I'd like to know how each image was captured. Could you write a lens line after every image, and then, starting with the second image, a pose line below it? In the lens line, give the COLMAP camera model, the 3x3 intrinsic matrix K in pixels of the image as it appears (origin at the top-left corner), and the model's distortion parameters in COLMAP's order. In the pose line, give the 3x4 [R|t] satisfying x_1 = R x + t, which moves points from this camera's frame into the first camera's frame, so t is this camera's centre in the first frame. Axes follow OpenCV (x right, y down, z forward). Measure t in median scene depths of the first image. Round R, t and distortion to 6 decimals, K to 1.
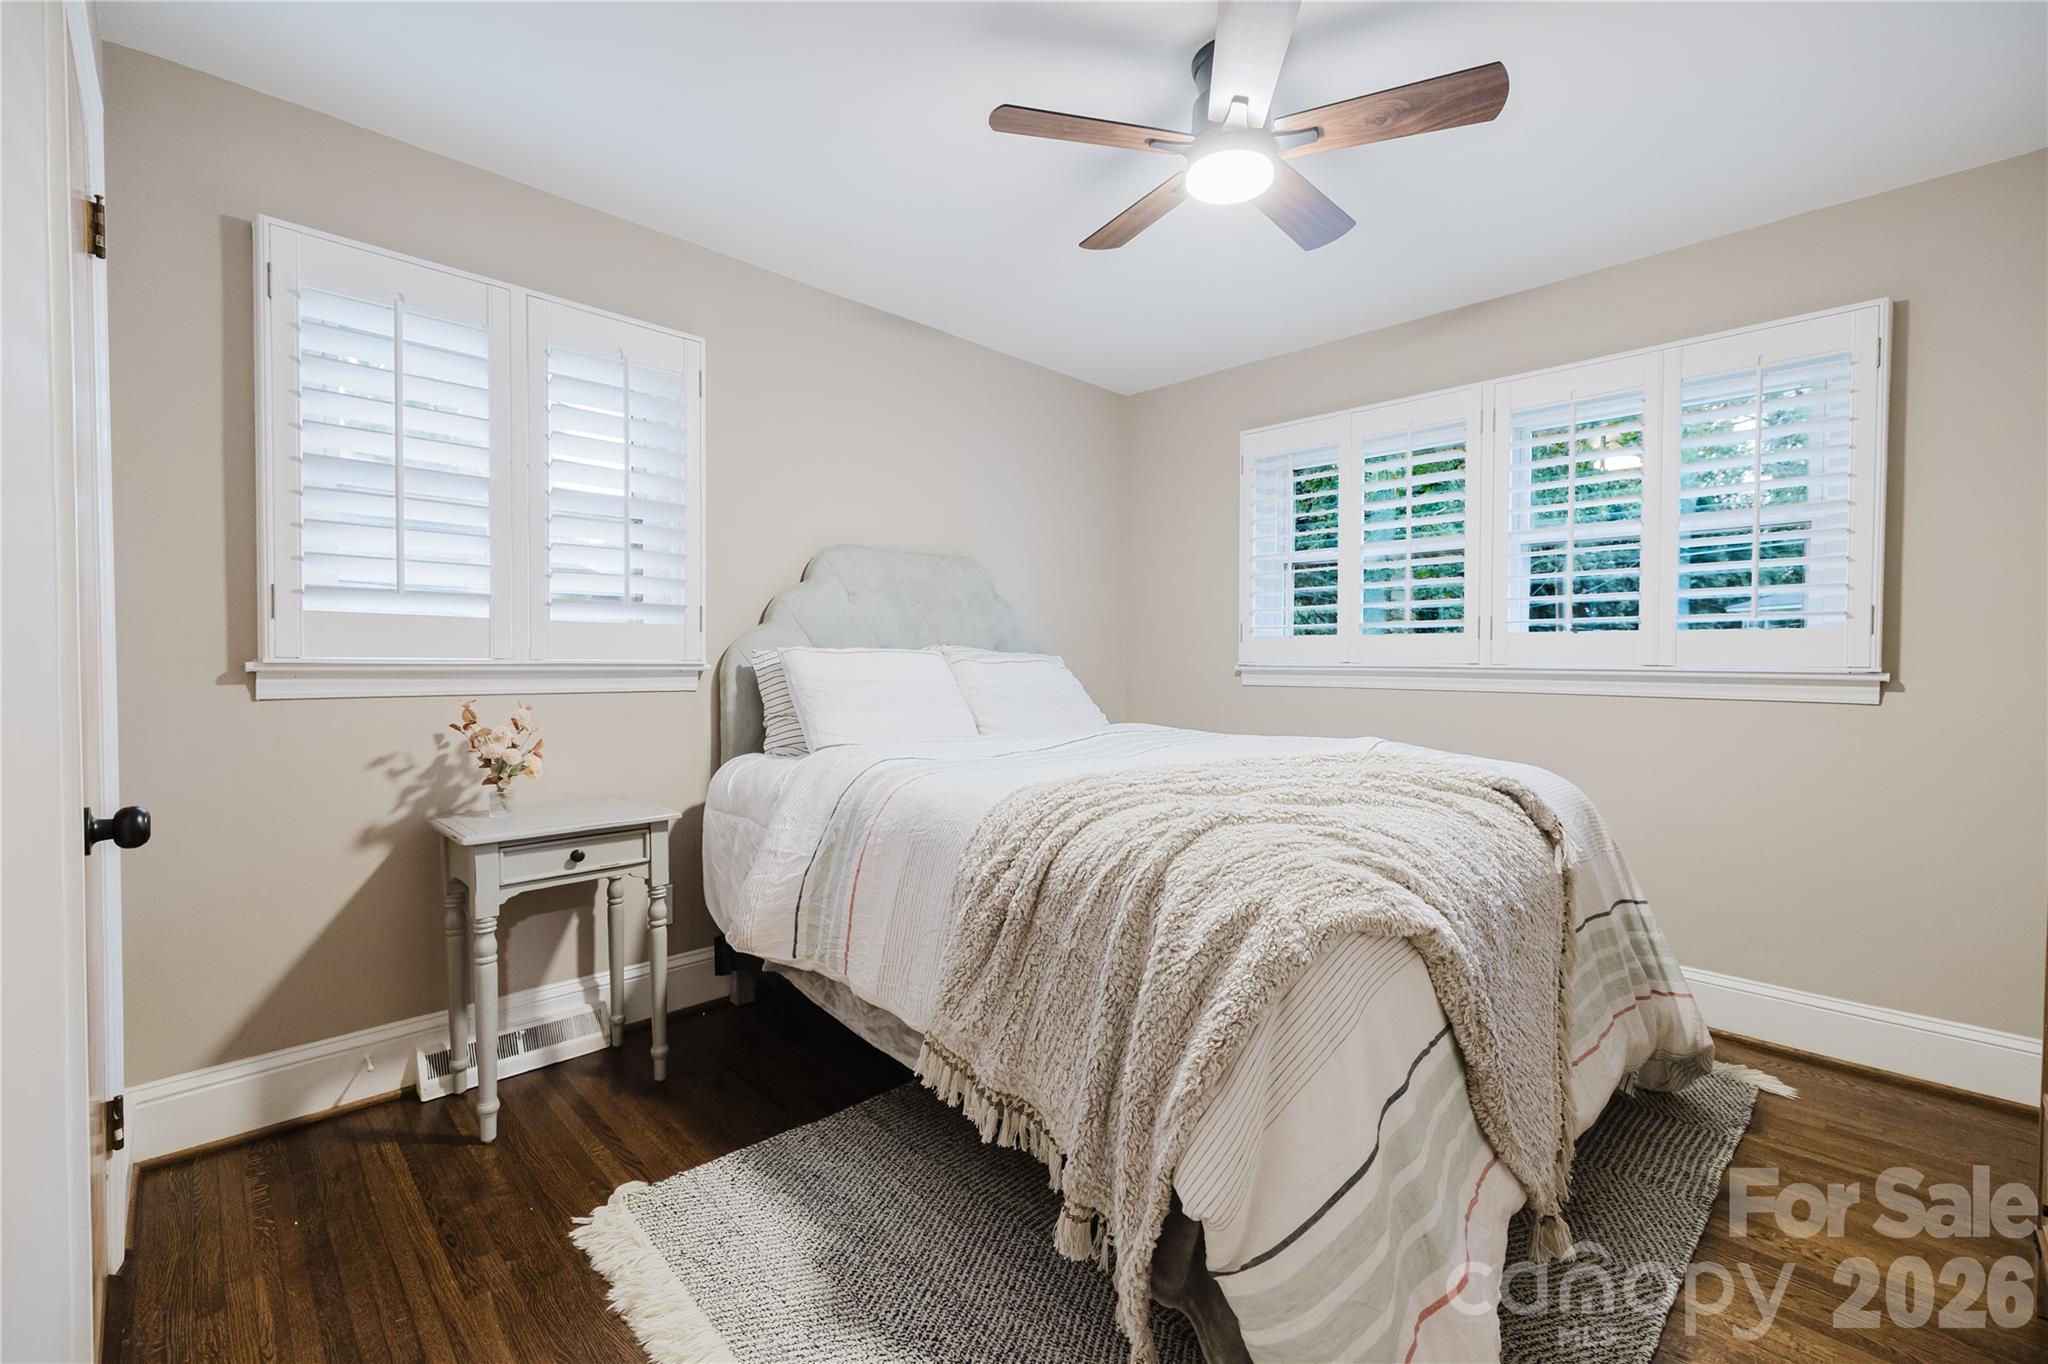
lens RADIAL K [[867.9, 0, 1046.5], [0, 867.9, 677.1], [0, 0, 1]] dist [0.002062, -0.000223]
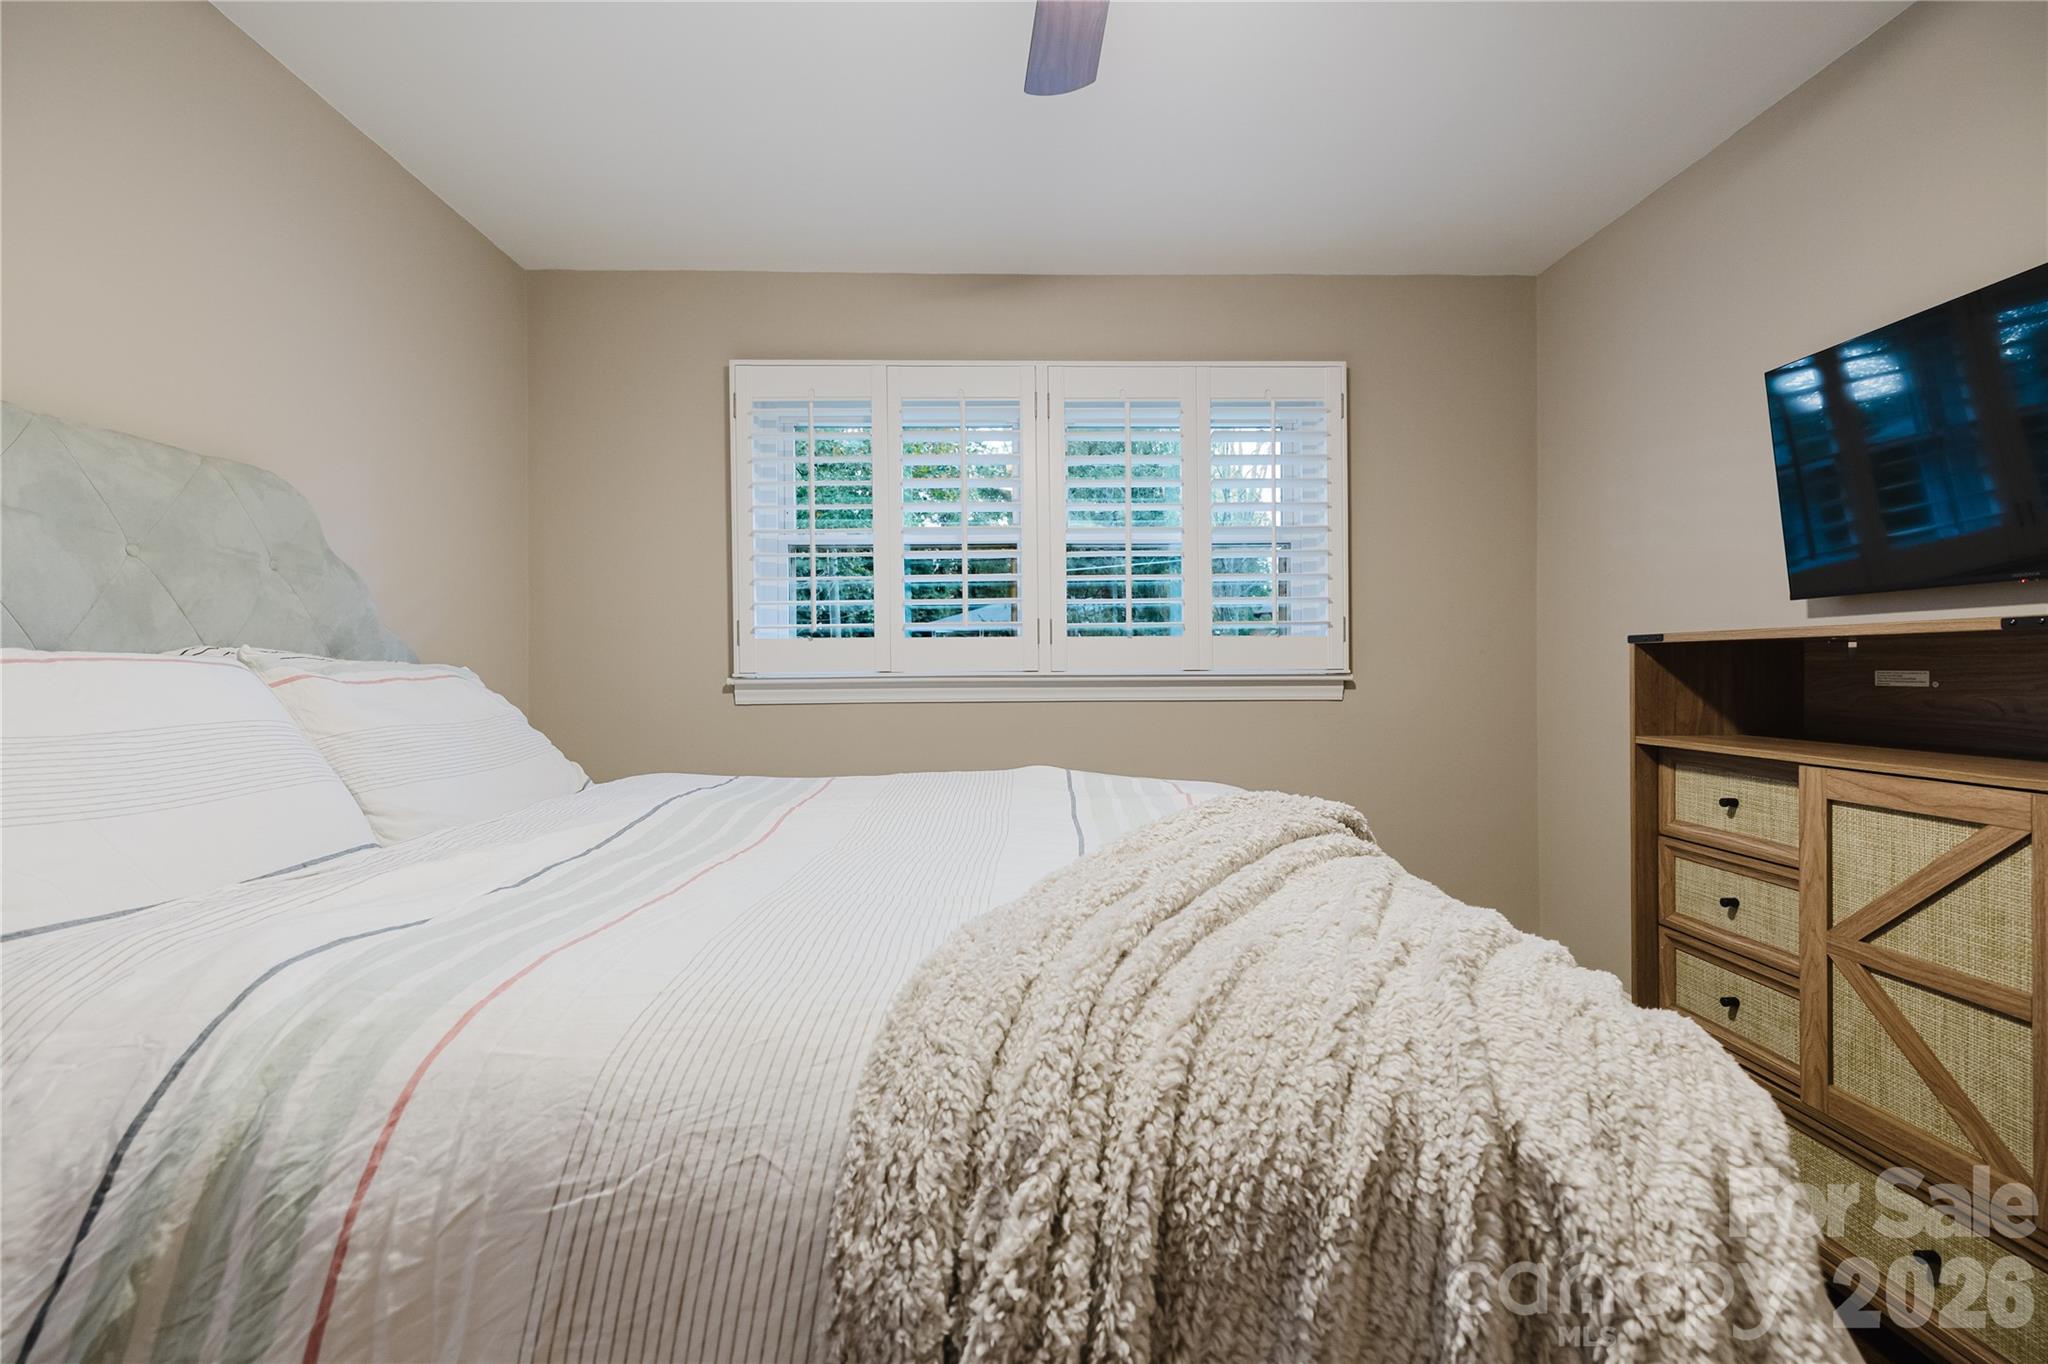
lens RADIAL K [[867.9, 0, 1046.5], [0, 867.9, 677.1], [0, 0, 1]] dist [0.002062, -0.000223]
pose [[0.692854, -0.019512, 0.720814, -0.146168], [0.023244, 0.999719, 0.004719, -0.012394], [-0.720703, 0.013485, 0.693113, 0.348635]]
